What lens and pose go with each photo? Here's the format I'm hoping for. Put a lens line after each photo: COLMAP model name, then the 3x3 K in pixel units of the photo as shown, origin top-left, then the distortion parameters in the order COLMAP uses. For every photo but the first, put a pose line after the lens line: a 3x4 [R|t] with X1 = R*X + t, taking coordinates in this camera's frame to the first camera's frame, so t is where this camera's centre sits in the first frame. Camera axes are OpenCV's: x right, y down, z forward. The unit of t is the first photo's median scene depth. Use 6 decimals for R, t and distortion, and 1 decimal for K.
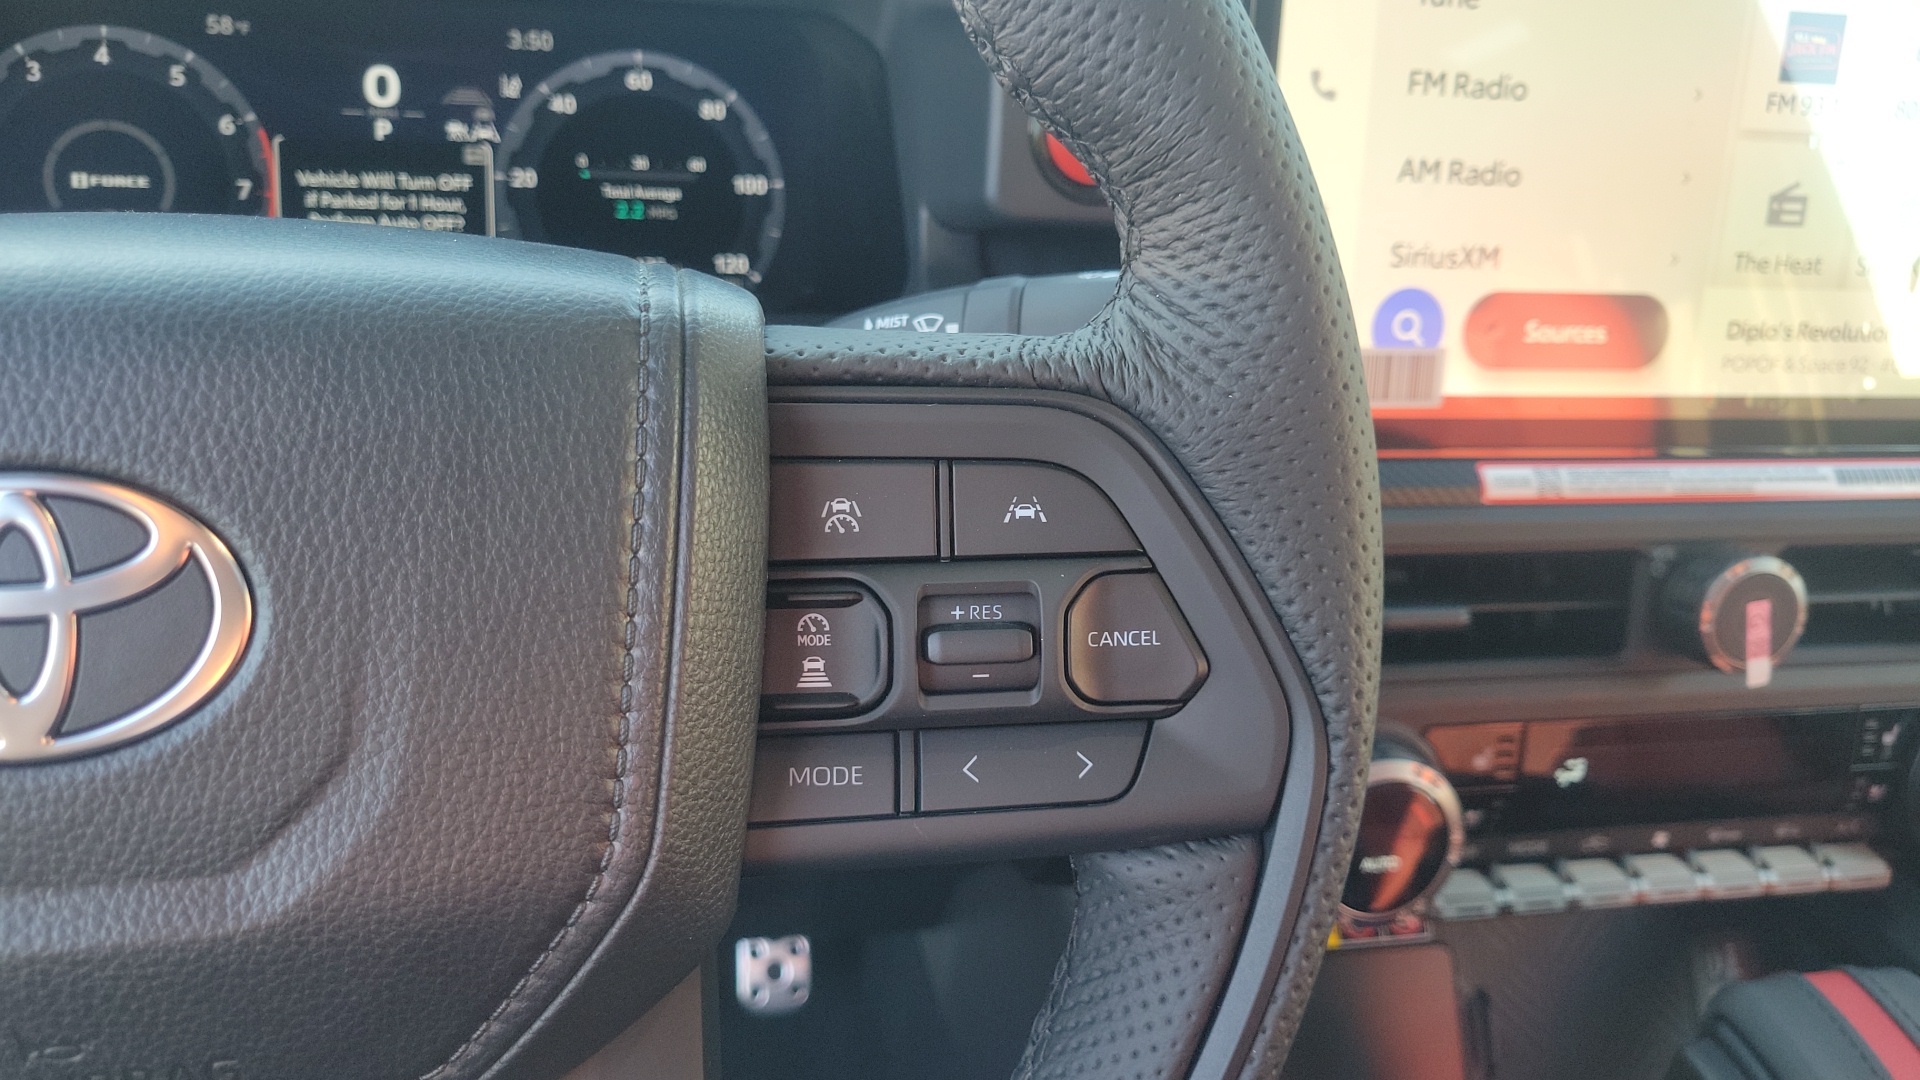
lens RADIAL K [[1495.4, 0, 968.9], [0, 1495.4, 527.1], [0, 0, 1]] dist [0.005931, -0.005720]
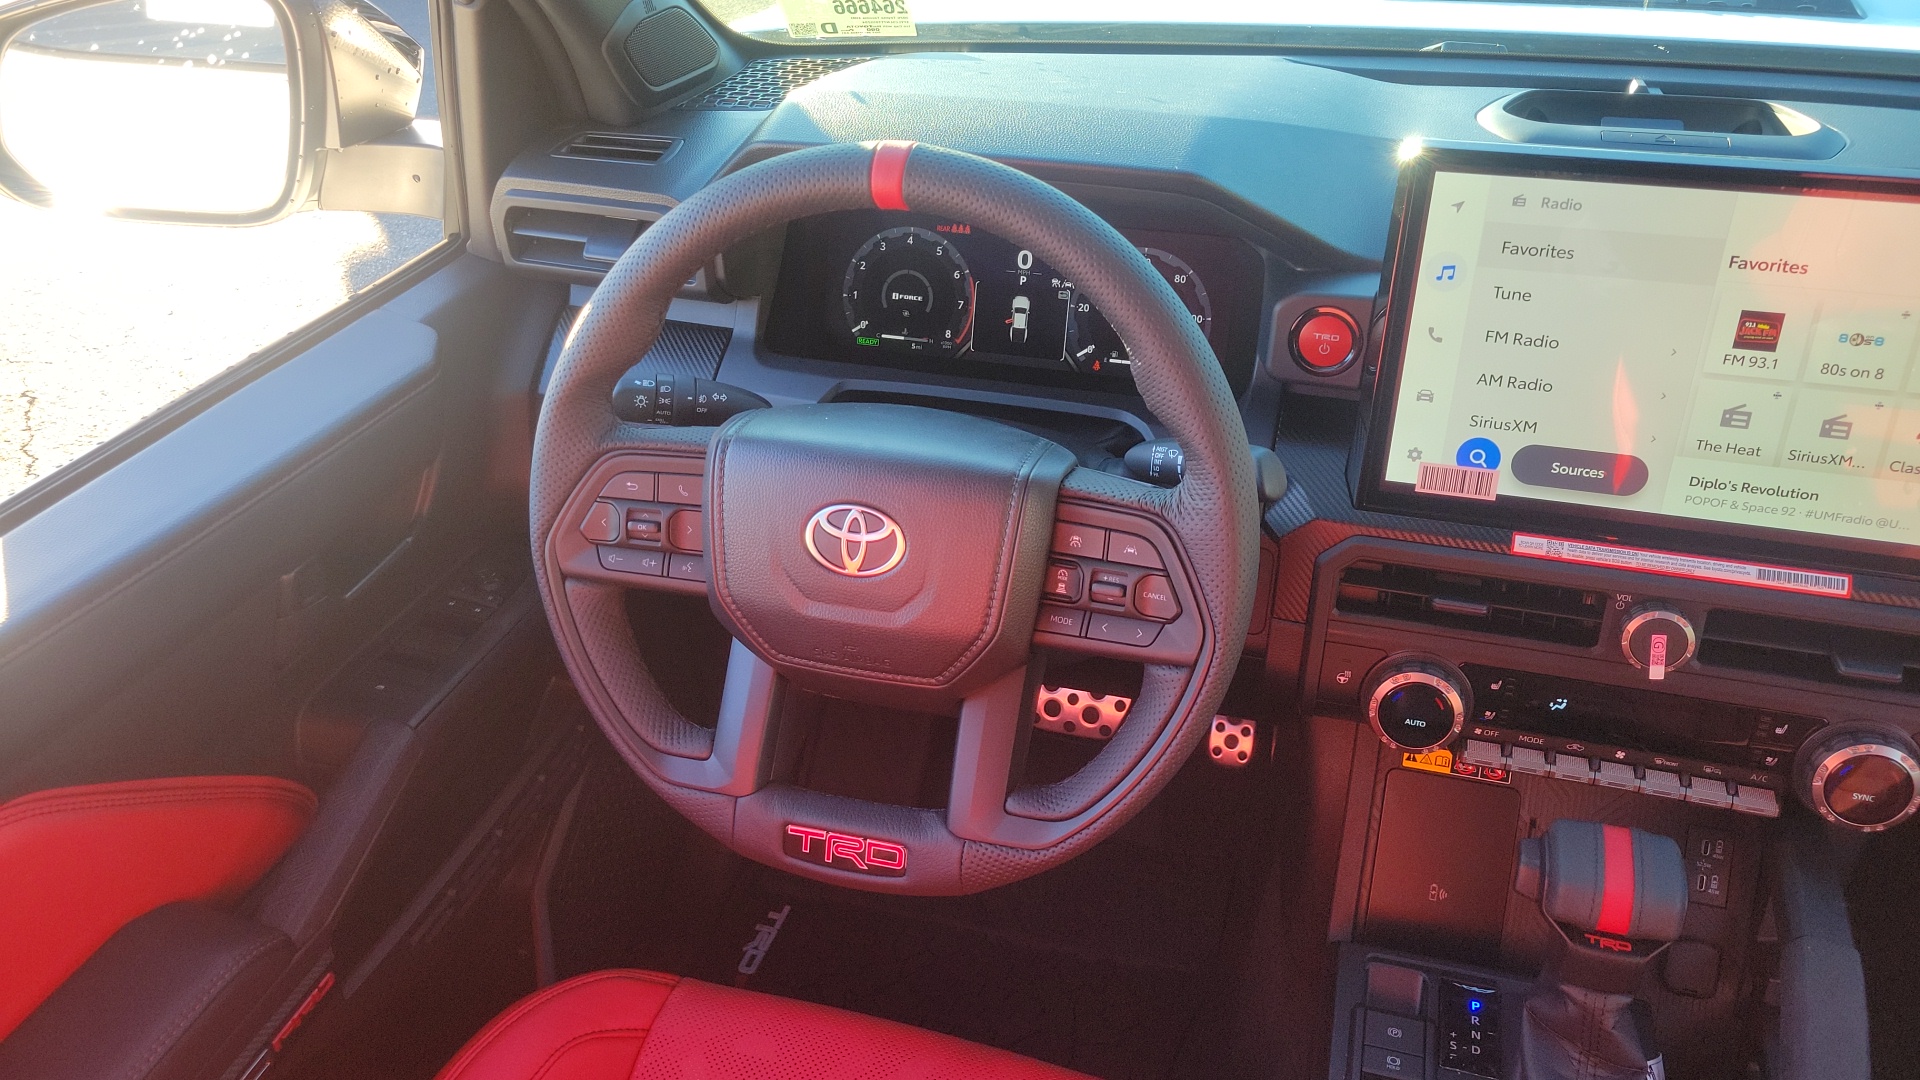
lens RADIAL K [[1452.2, 0, 967.5], [0, 1452.2, 554.2], [0, 0, 1]] dist [0.032405, -0.005645]
pose [[0.876760, 0.181683, -0.445290, 0.527940], [-0.118604, 0.978983, 0.165909, -0.224984], [0.466074, -0.092650, 0.879881, -0.880229]]
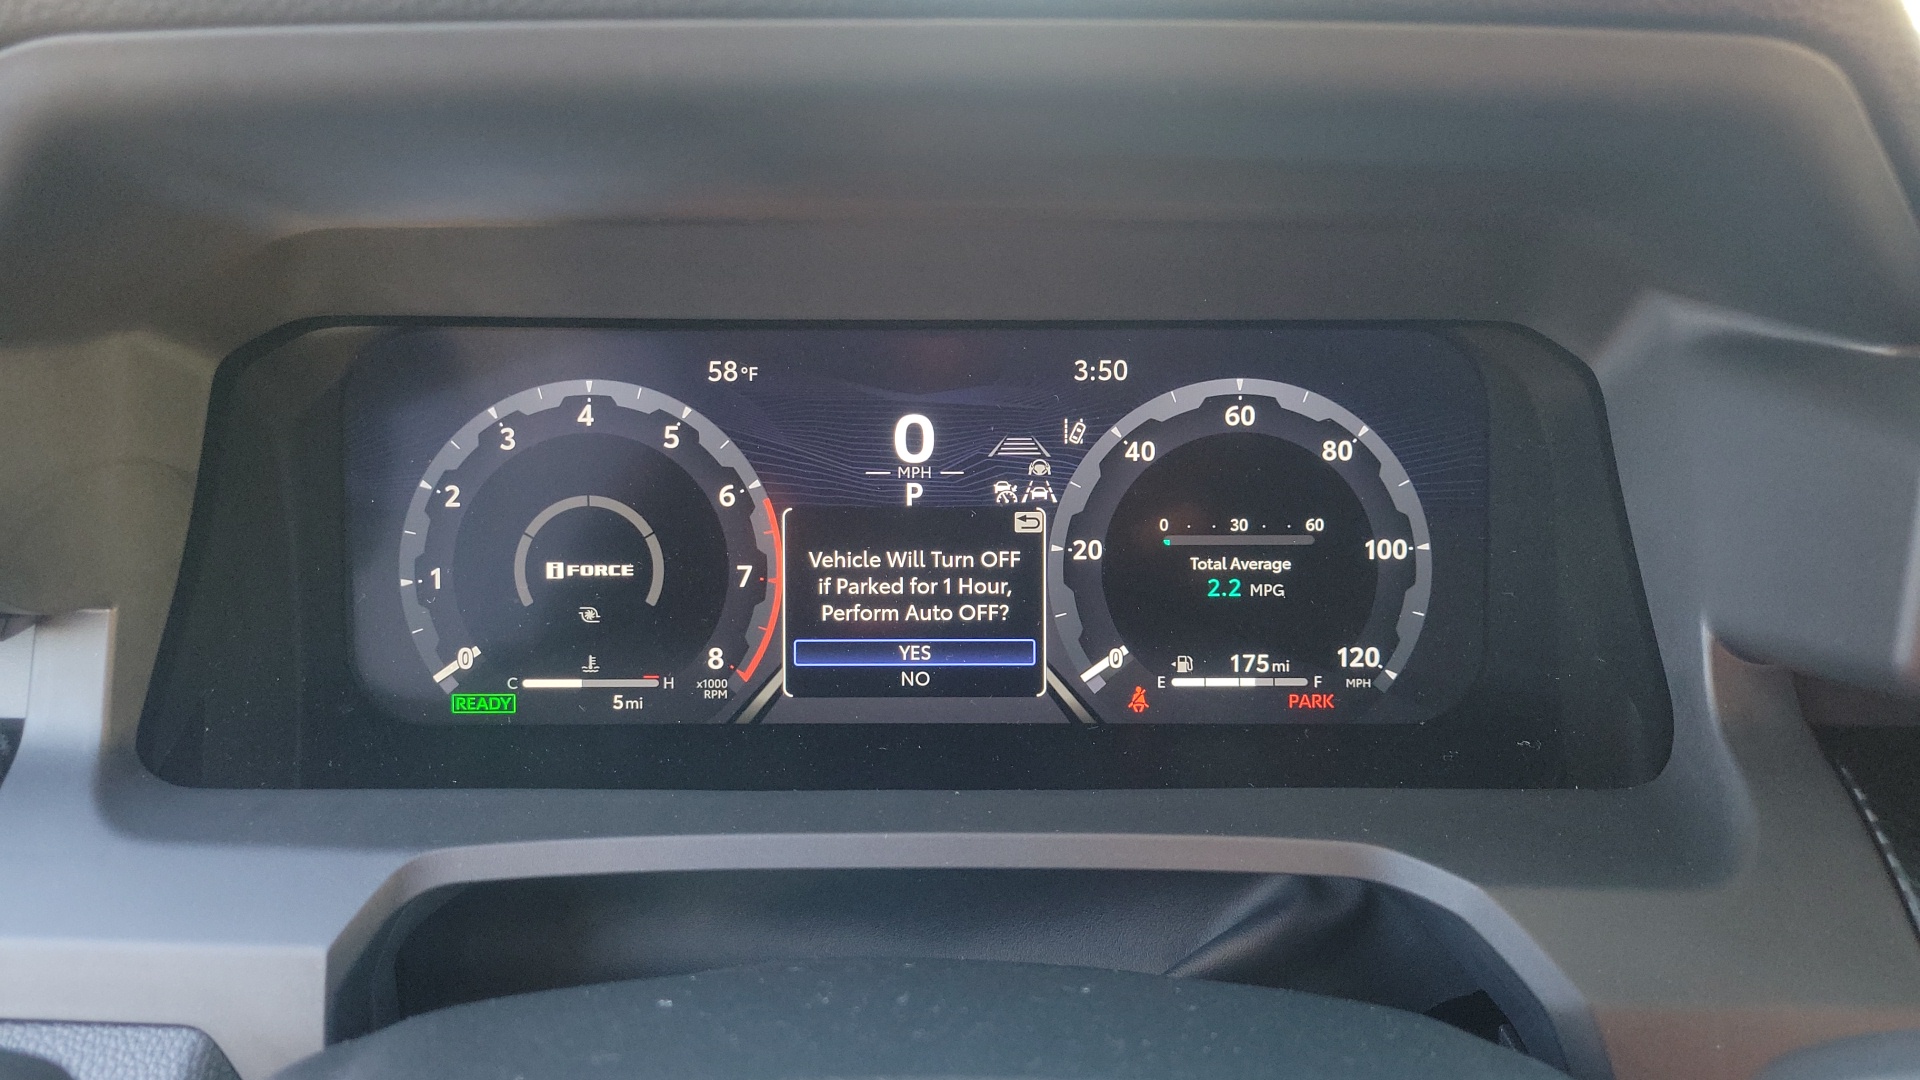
lens RADIAL K [[1495.4, 0, 968.9], [0, 1495.4, 527.1], [0, 0, 1]] dist [0.005931, -0.005720]
pose [[0.975600, 0.003646, -0.219524, -0.200090], [-0.016869, 0.998151, -0.058393, -0.209711], [0.218905, 0.060672, 0.973858, 0.265188]]
